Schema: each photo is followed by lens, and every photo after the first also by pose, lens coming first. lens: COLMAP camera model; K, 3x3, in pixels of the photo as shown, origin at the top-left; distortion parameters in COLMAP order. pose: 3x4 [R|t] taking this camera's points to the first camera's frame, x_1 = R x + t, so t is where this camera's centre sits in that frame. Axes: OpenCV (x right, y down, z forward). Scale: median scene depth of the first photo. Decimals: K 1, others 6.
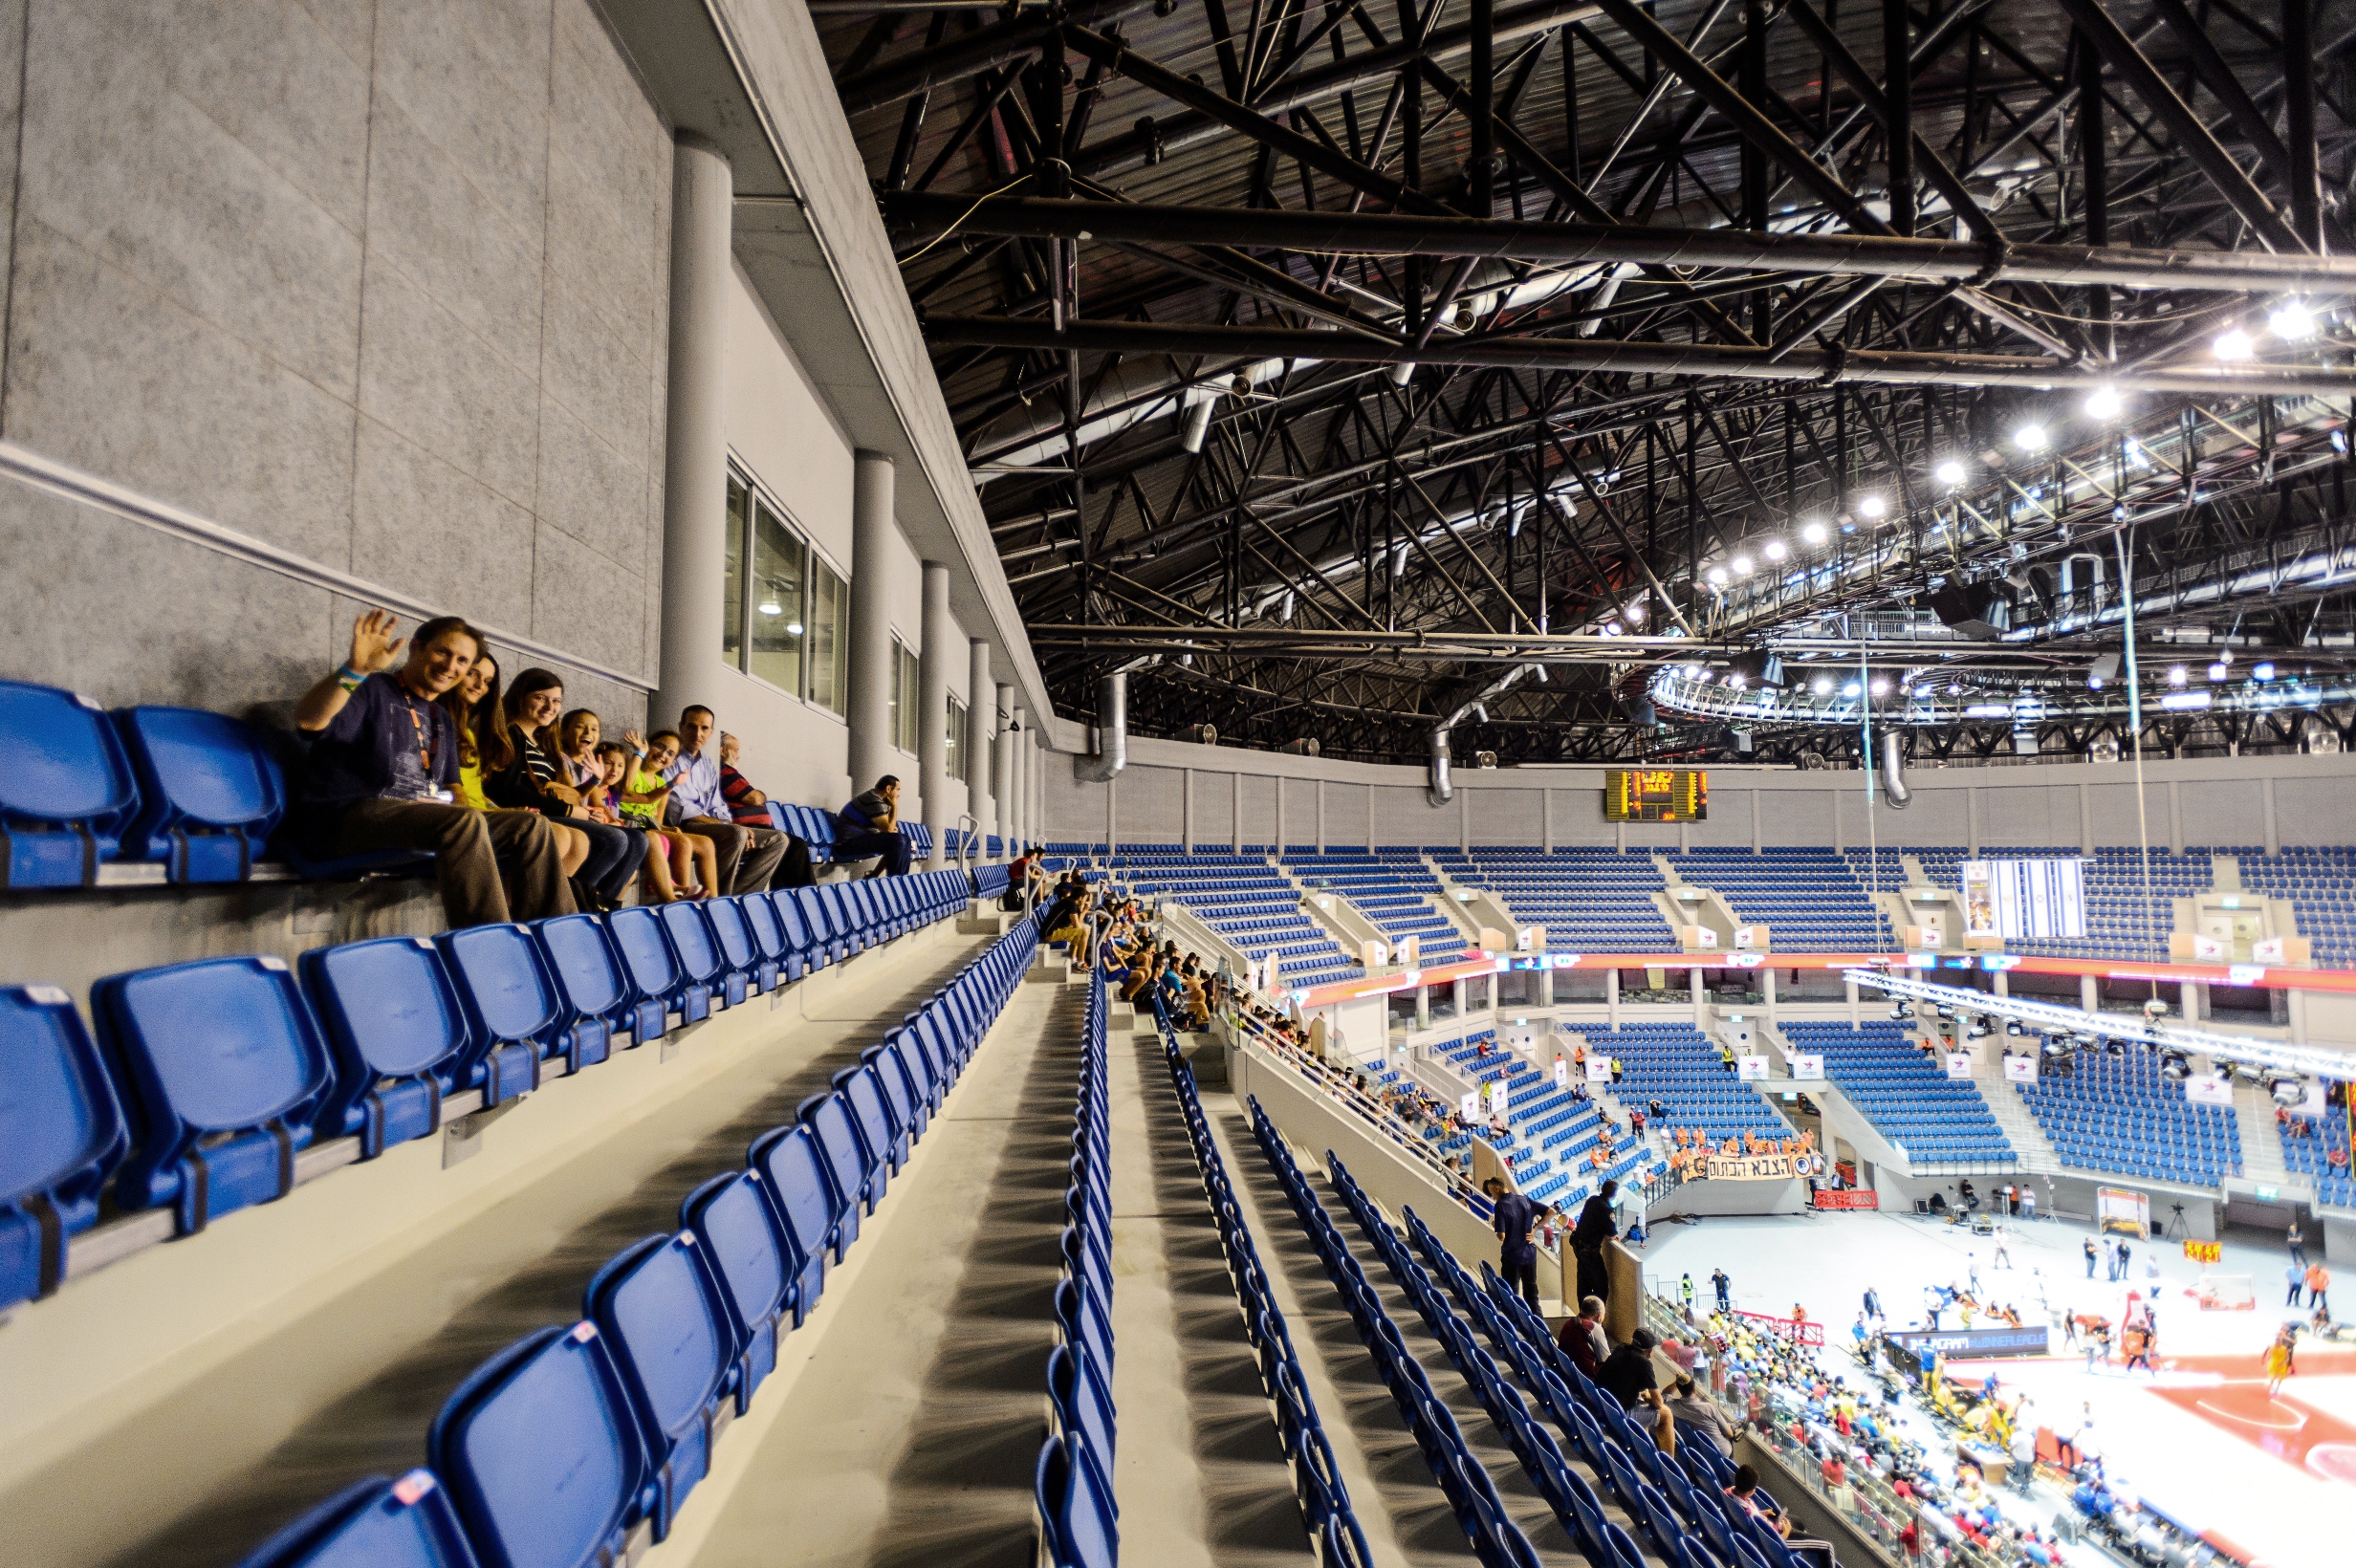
lens RADIAL K [[1119.3, 0, 1143.9], [0, 1119.3, 764.7], [0, 0, 1]] dist [0.015174, -0.003816]
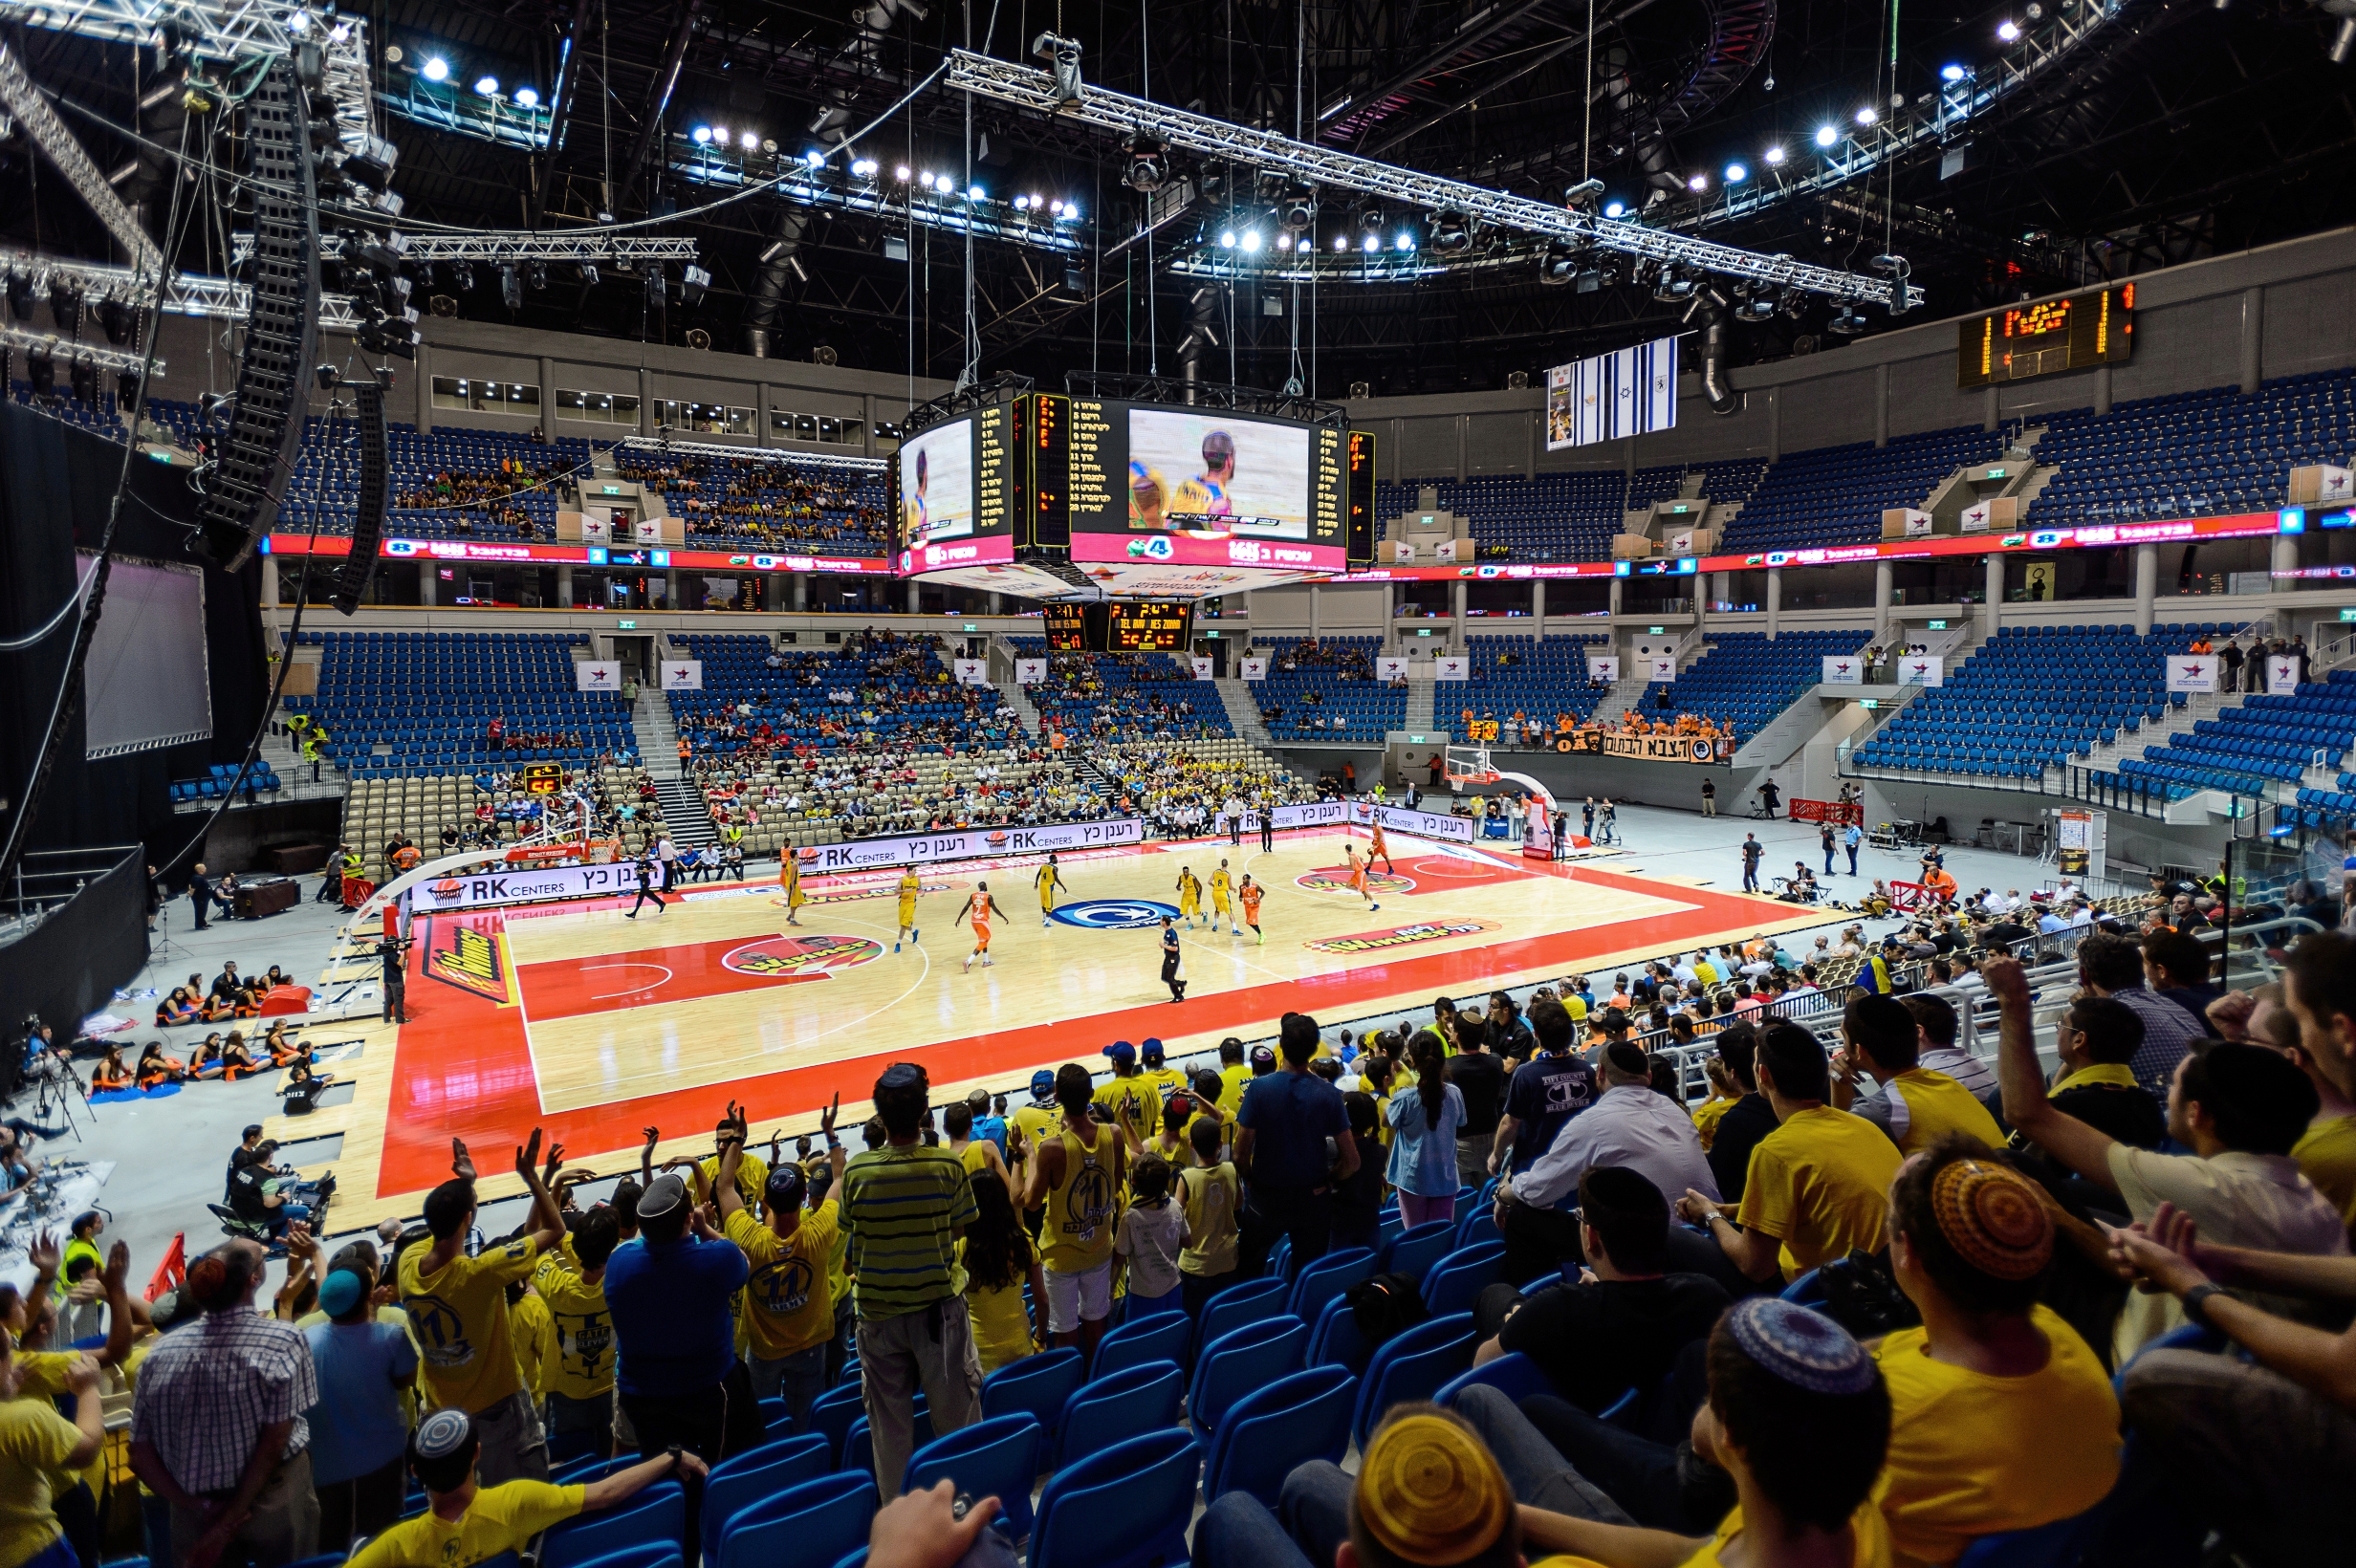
lens RADIAL K [[1206.6, 0, 1133.9], [0, 1206.6, 686.1], [0, 0, 1]] dist [0.032071, -0.006483]
pose [[0.423443, 0.018409, -0.905736, 1.108360], [0.069922, 0.996147, 0.052936, 0.201090], [0.903220, -0.085746, 0.420524, 0.190744]]
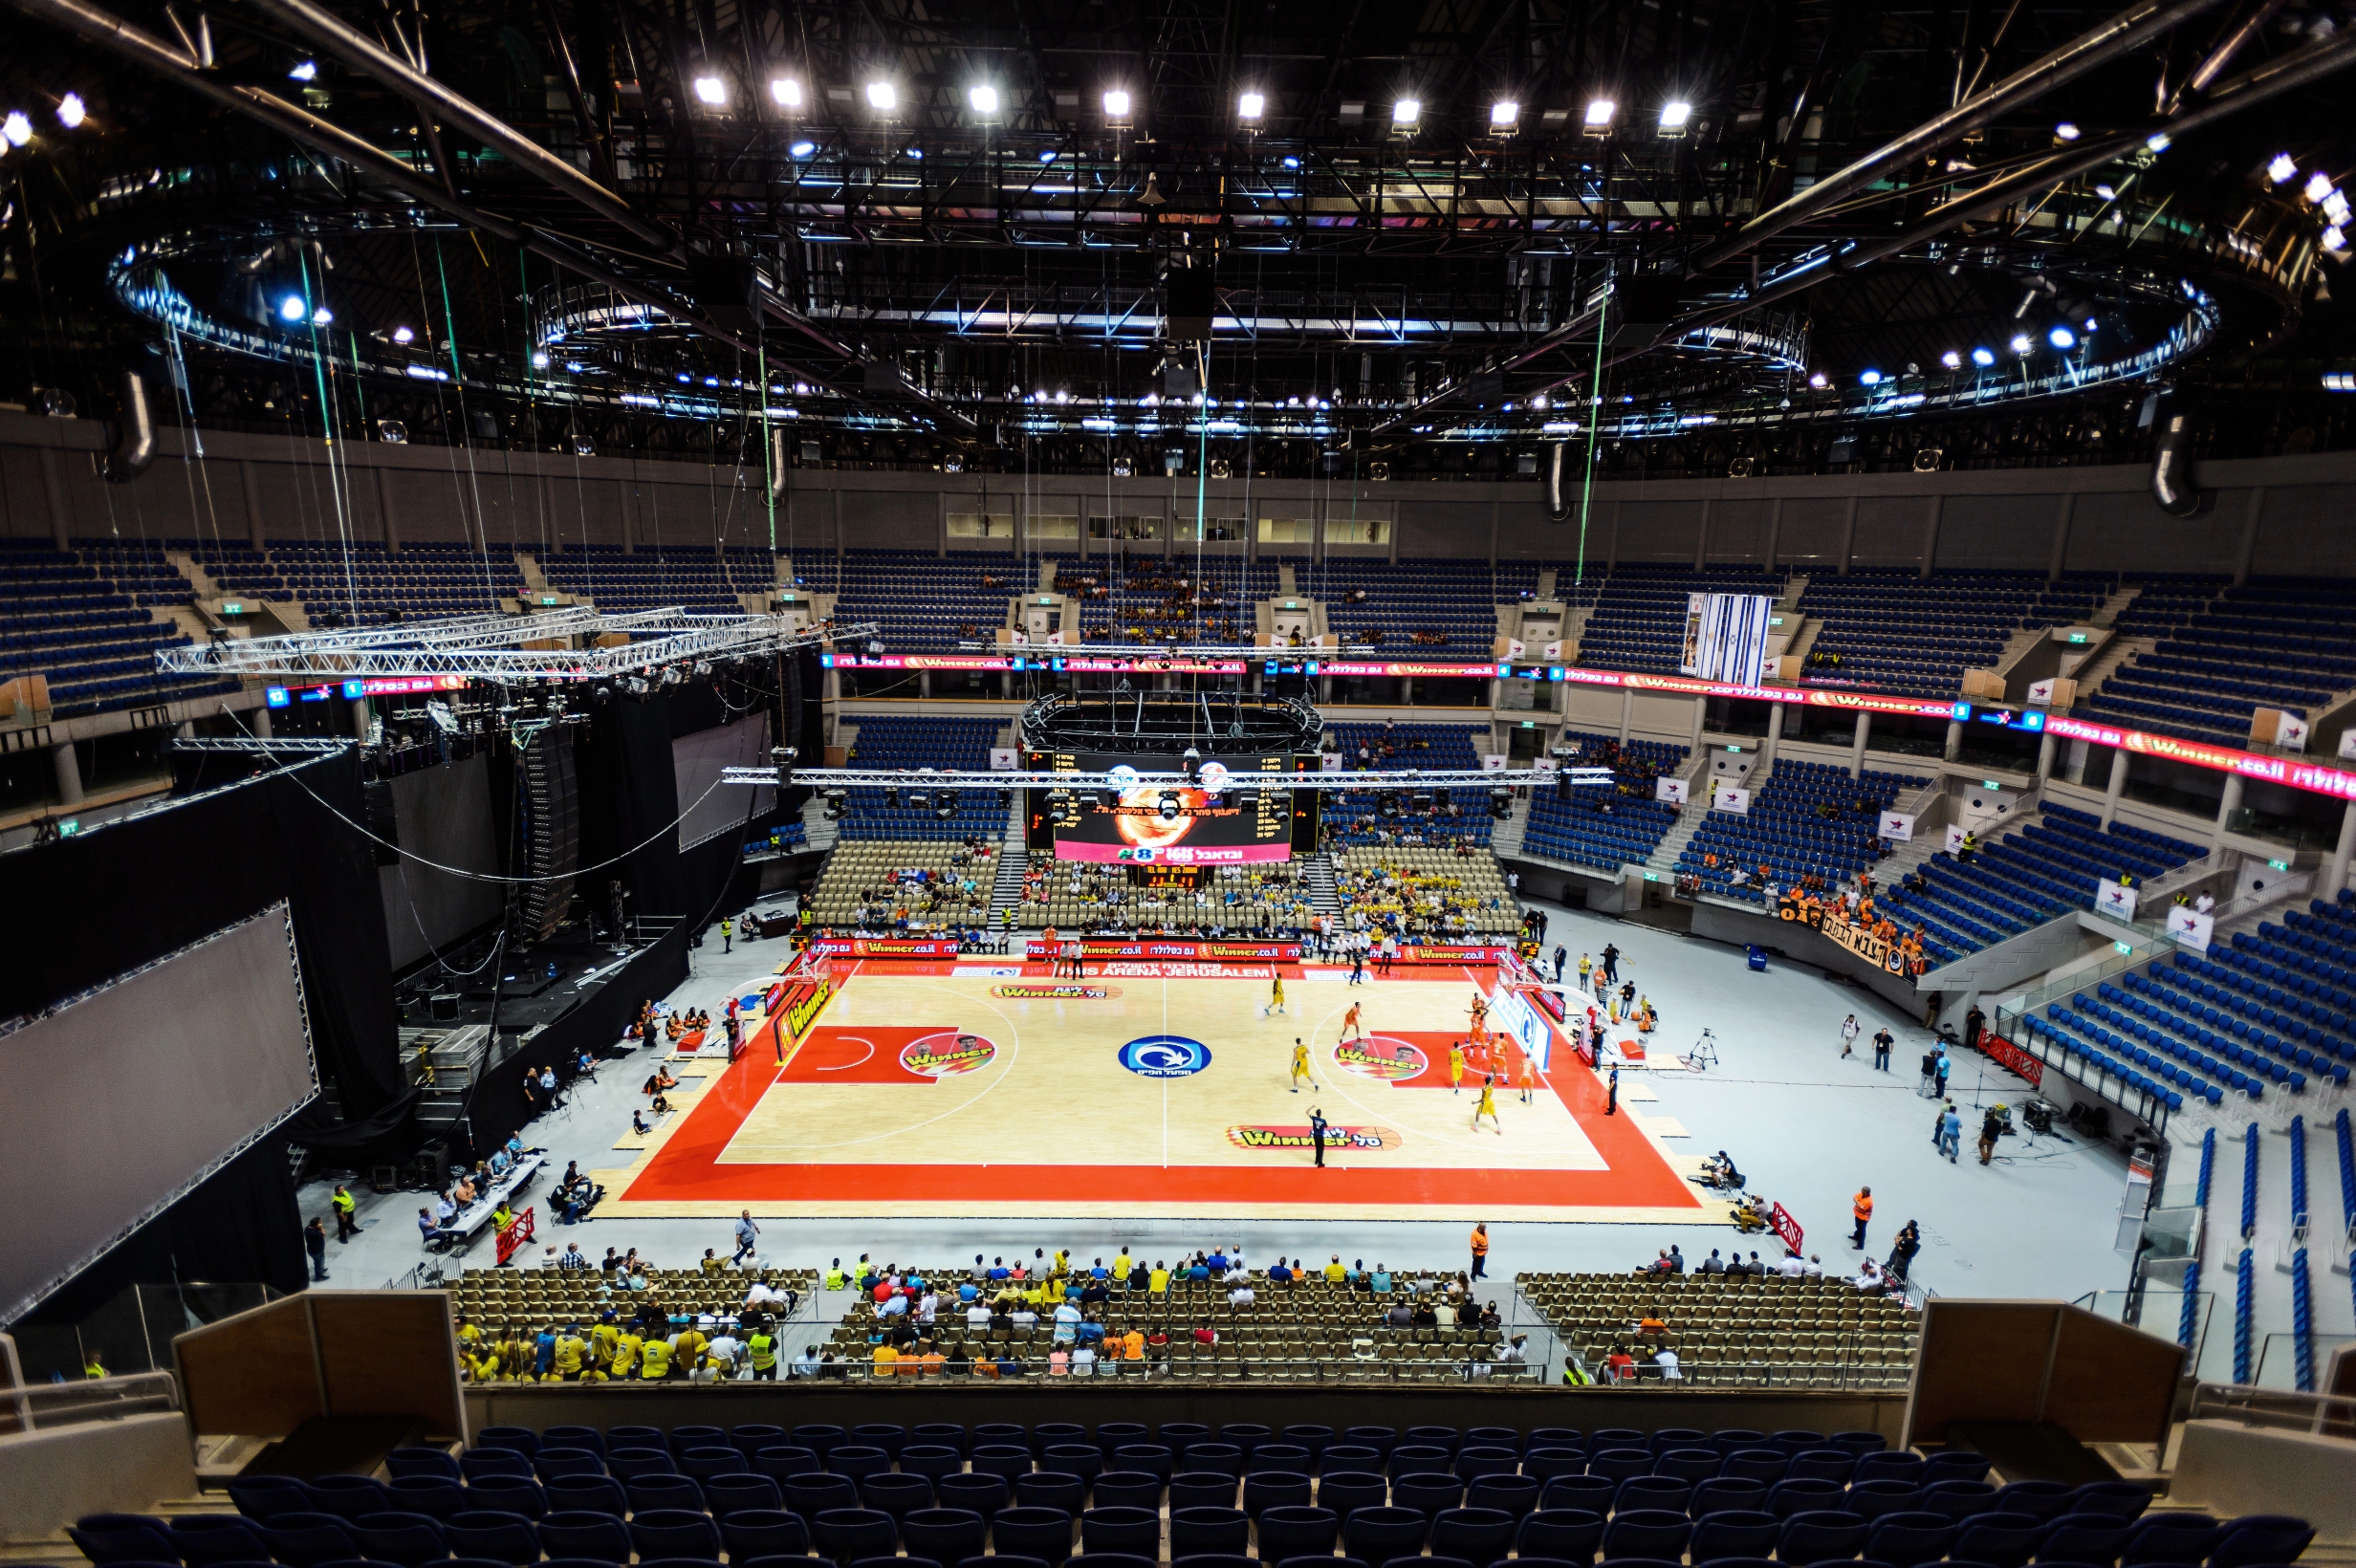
lens RADIAL K [[1119.3, 0, 1133.6], [0, 1119.3, 784.1], [0, 0, 1]] dist [0.015174, -0.003816]
pose [[-0.096917, 0.207552, -0.973411, 1.274998], [0.063328, 0.977319, 0.202080, 0.017344], [0.993276, -0.042059, -0.107863, 0.470510]]
